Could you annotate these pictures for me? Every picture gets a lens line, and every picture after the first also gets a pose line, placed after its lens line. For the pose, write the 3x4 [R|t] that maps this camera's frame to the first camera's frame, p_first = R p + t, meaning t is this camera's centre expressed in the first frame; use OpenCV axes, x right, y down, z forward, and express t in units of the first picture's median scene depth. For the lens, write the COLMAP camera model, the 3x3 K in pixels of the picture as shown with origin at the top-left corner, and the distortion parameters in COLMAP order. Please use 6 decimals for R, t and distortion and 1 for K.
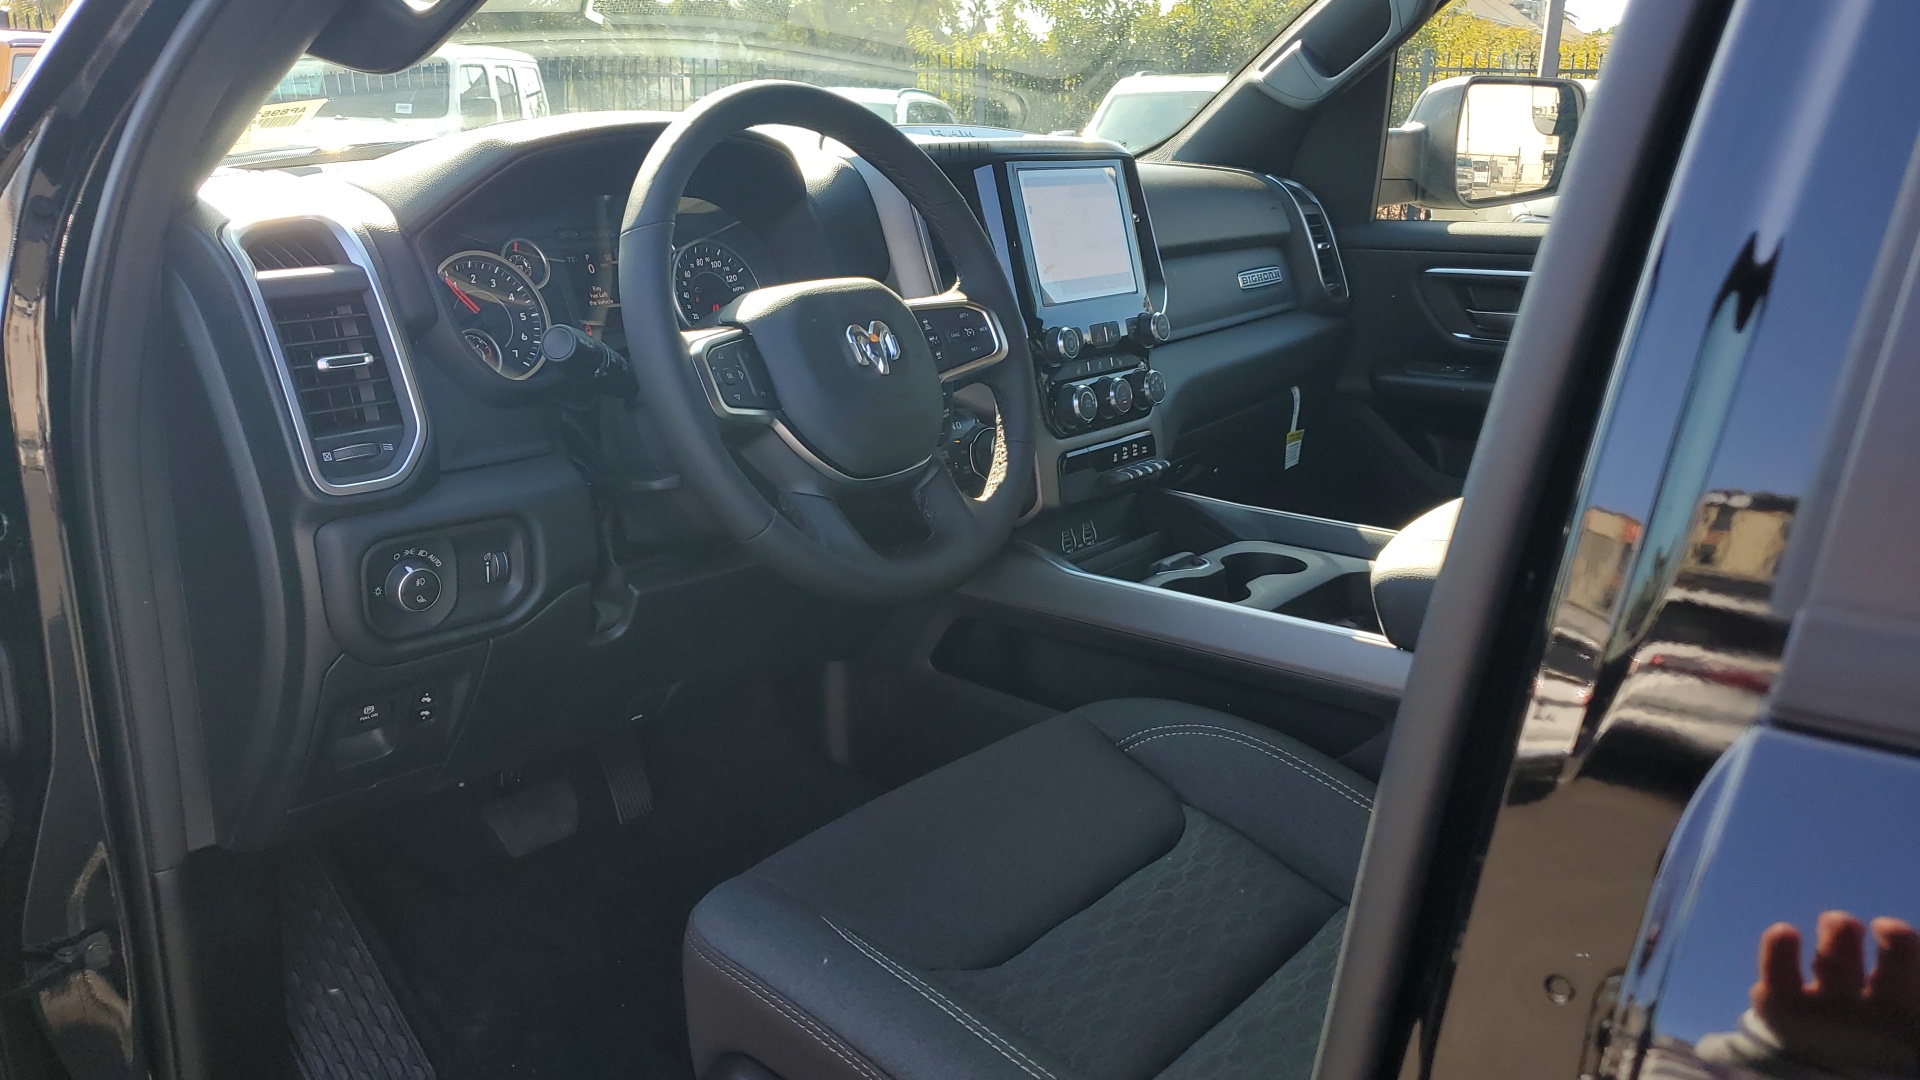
lens RADIAL K [[1520.7, 0, 960.0], [0, 1520.7, 540.0], [0, 0, 1]] dist [0.245927, -0.901723]
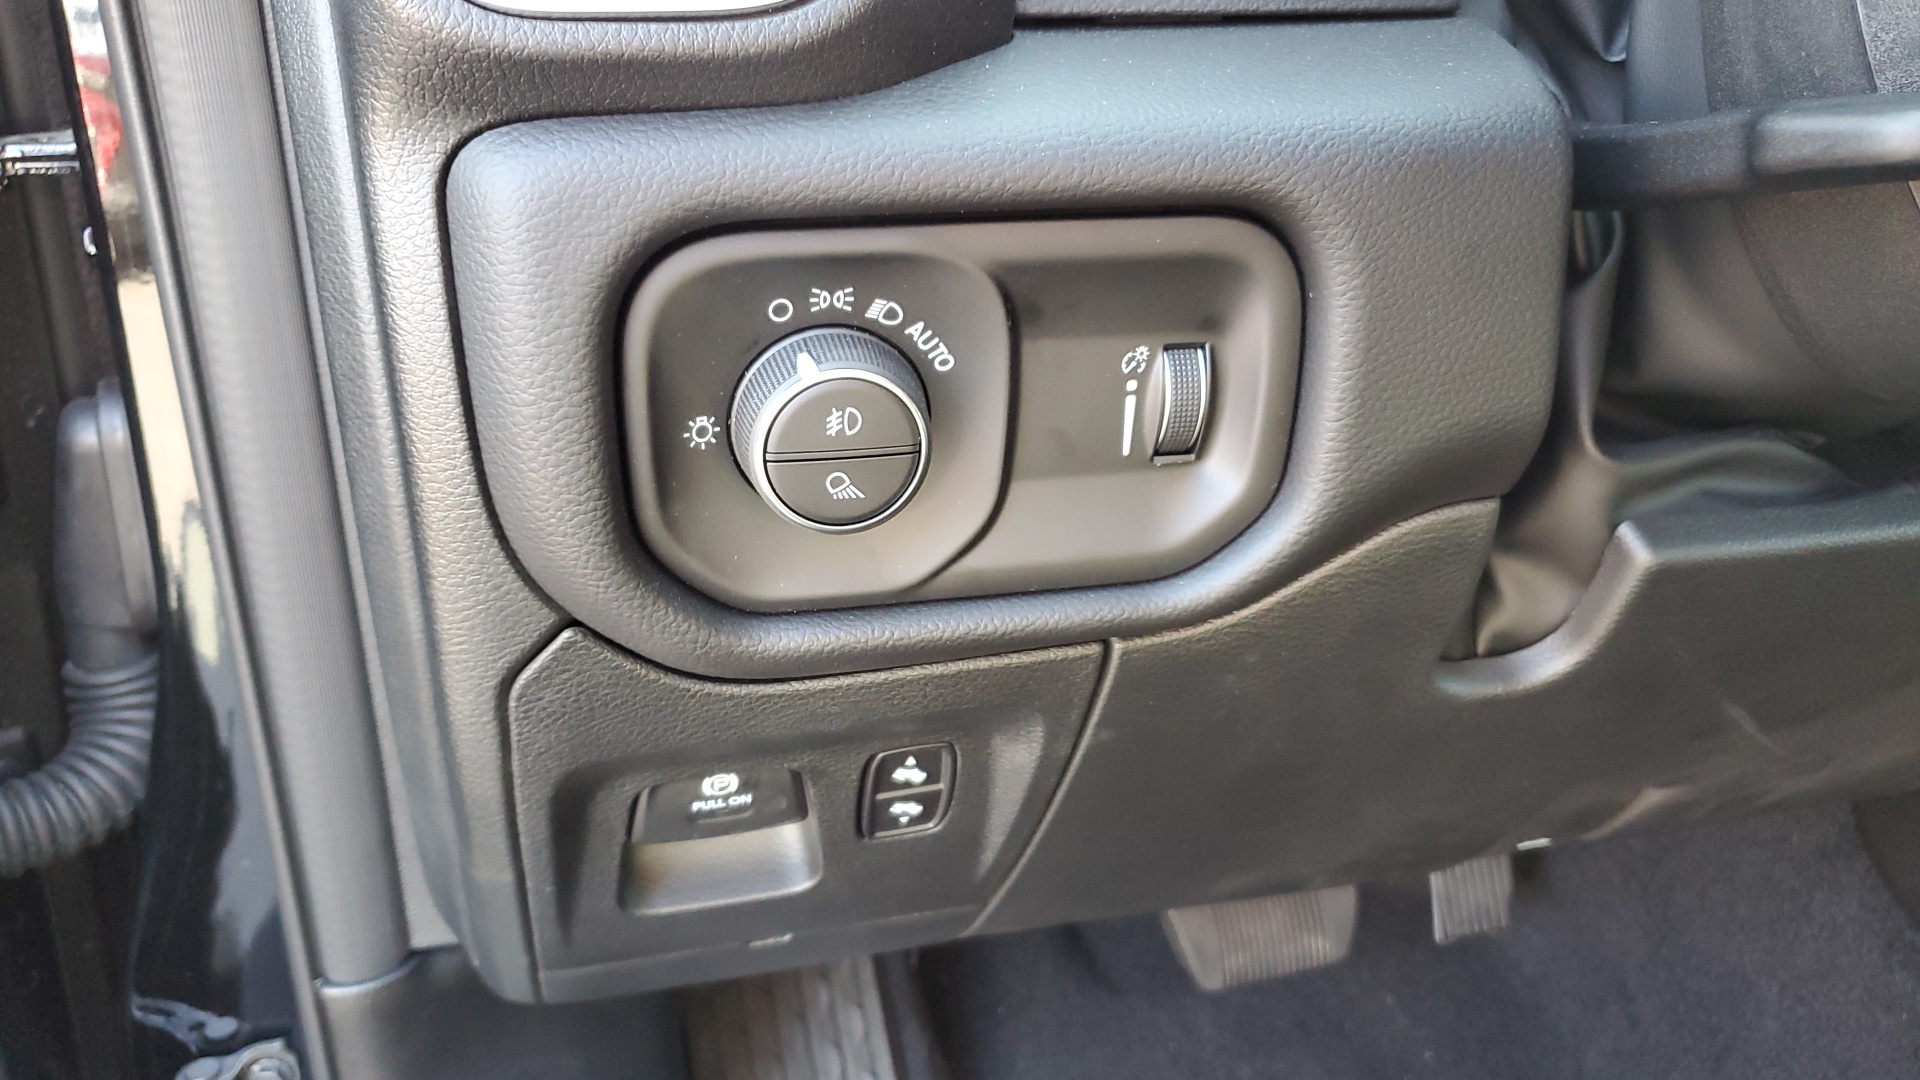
lens RADIAL K [[1520.7, 0, 960.0], [0, 1520.7, 540.0], [0, 0, 1]] dist [0.245927, -0.901723]
pose [[0.841442, 0.212604, -0.496765, -0.190689], [-0.144699, 0.974424, 0.171933, -0.000051], [0.520613, -0.072790, 0.850684, 0.745225]]
